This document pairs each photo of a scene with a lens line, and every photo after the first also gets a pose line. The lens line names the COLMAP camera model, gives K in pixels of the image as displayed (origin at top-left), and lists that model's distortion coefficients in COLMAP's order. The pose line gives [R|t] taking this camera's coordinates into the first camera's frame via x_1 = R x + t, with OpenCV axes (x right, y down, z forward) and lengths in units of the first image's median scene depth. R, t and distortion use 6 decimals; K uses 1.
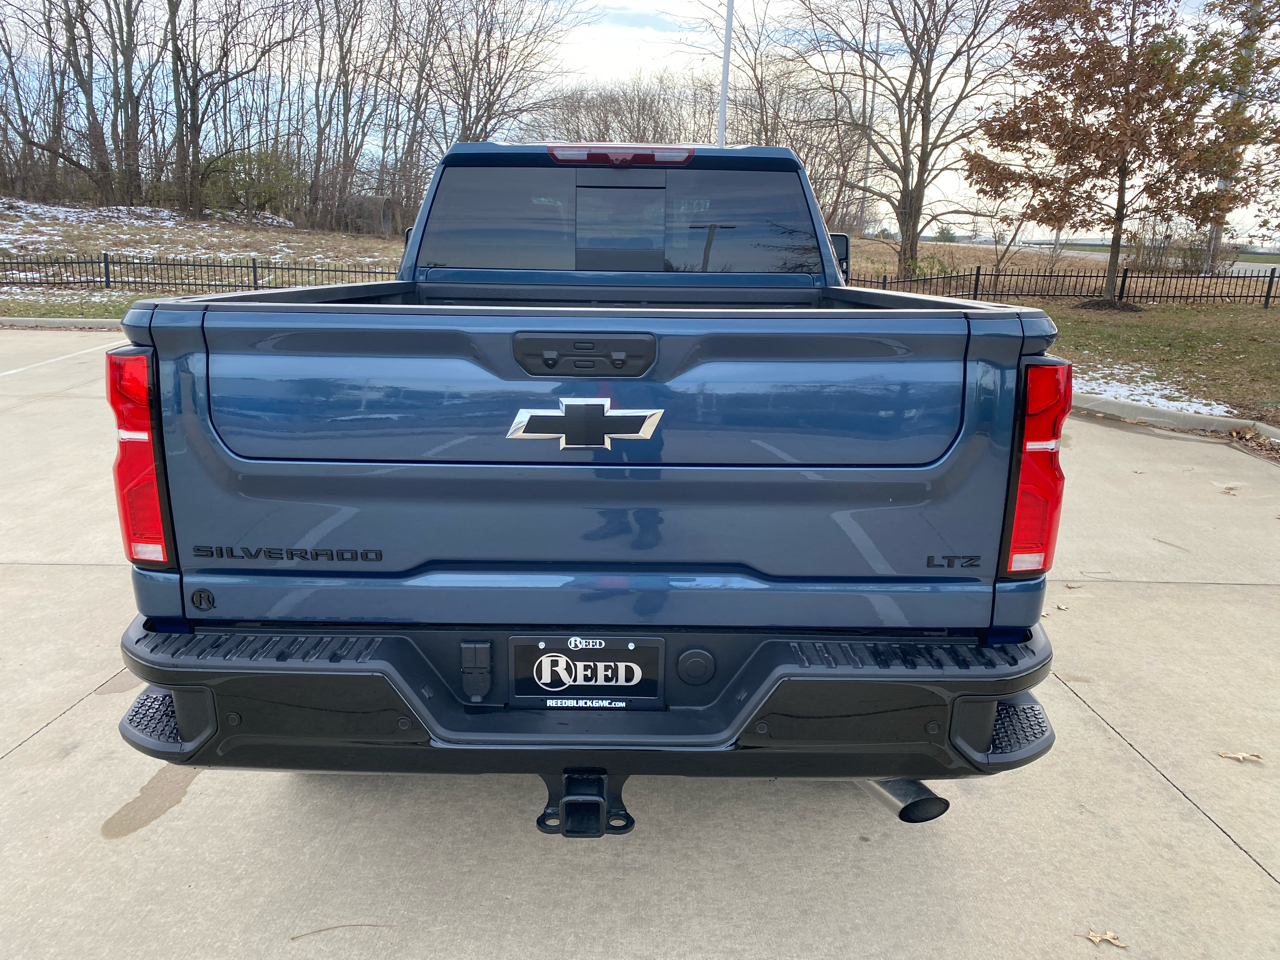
lens RADIAL K [[969.2, 0, 657.7], [0, 969.2, 470.1], [0, 0, 1]] dist [0.049990, -0.055084]
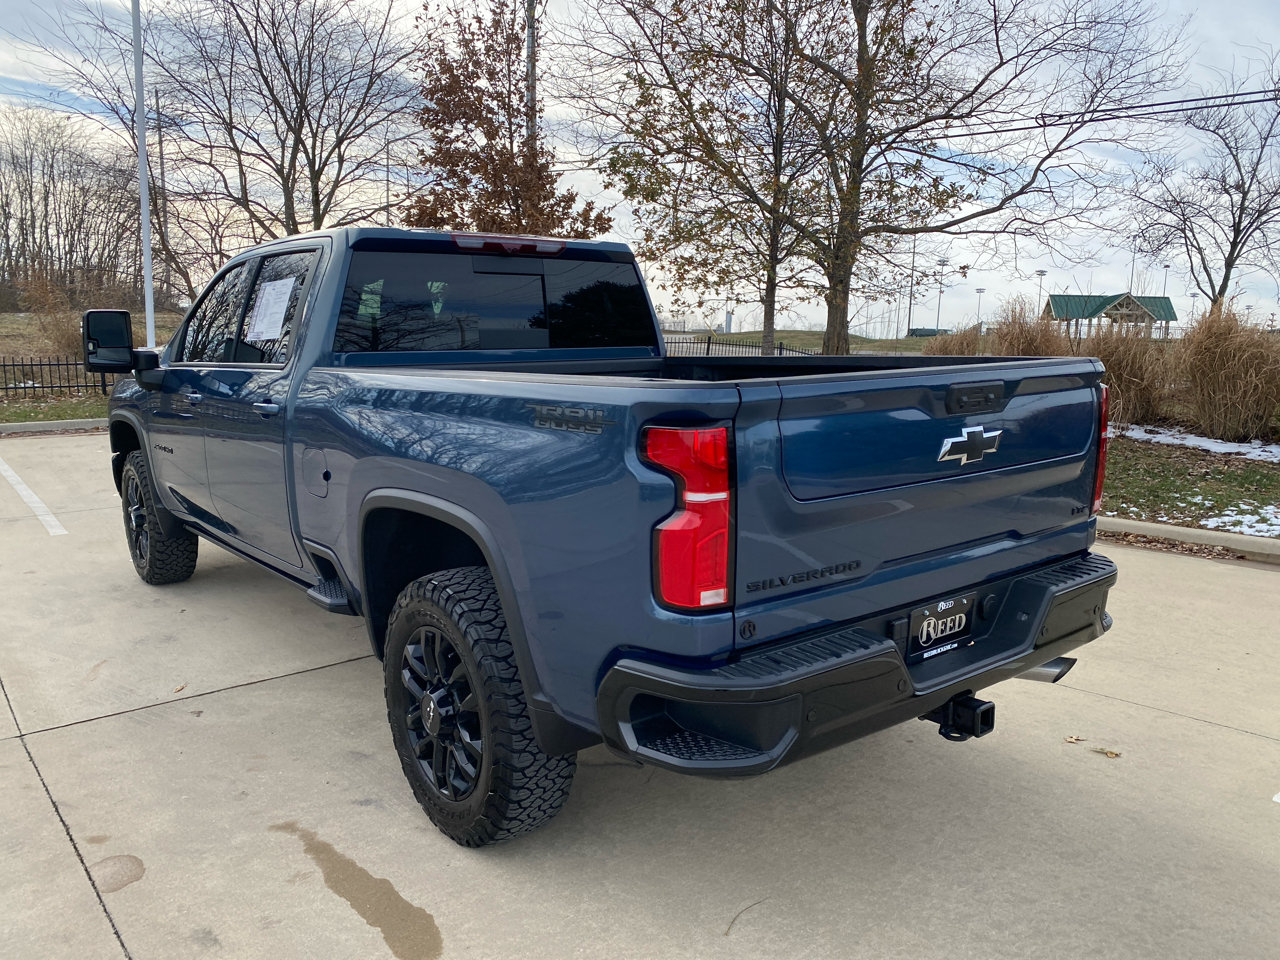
lens RADIAL K [[968.0, 0, 645.8], [0, 968.0, 482.6], [0, 0, 1]] dist [0.020277, -0.010927]
pose [[0.786798, -0.118751, 0.605679, -1.230431], [0.154589, 0.987953, -0.007116, -0.052662], [-0.597538, 0.099230, 0.795677, 0.125648]]
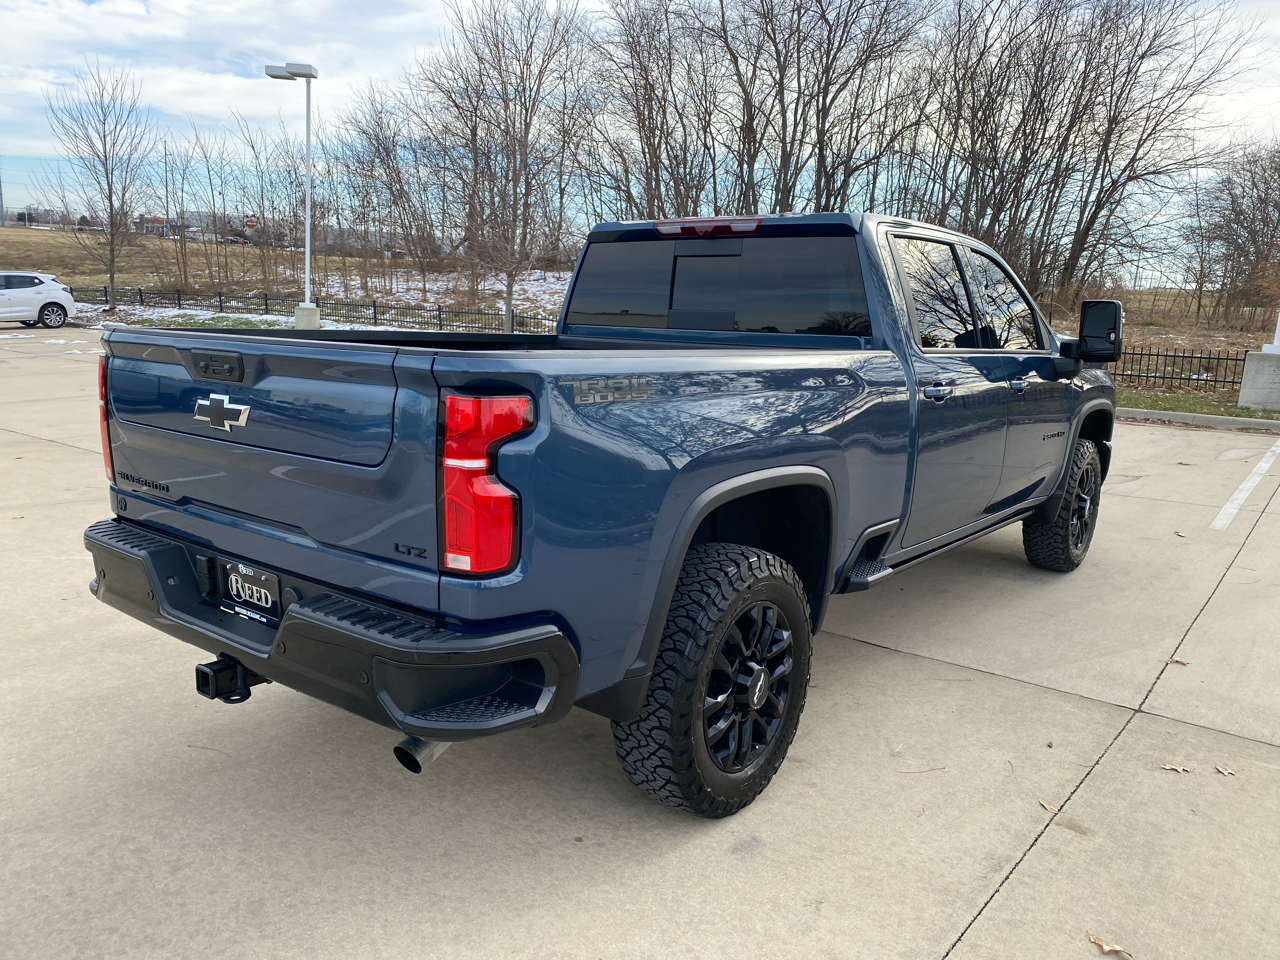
lens RADIAL K [[968.0, 0, 645.8], [0, 968.0, 482.6], [0, 0, 1]] dist [0.020277, -0.010927]
pose [[0.790226, 0.111686, -0.602552, 1.225969], [-0.148934, 0.988774, -0.012049, -0.018872], [0.594442, 0.099262, 0.797989, 0.195643]]
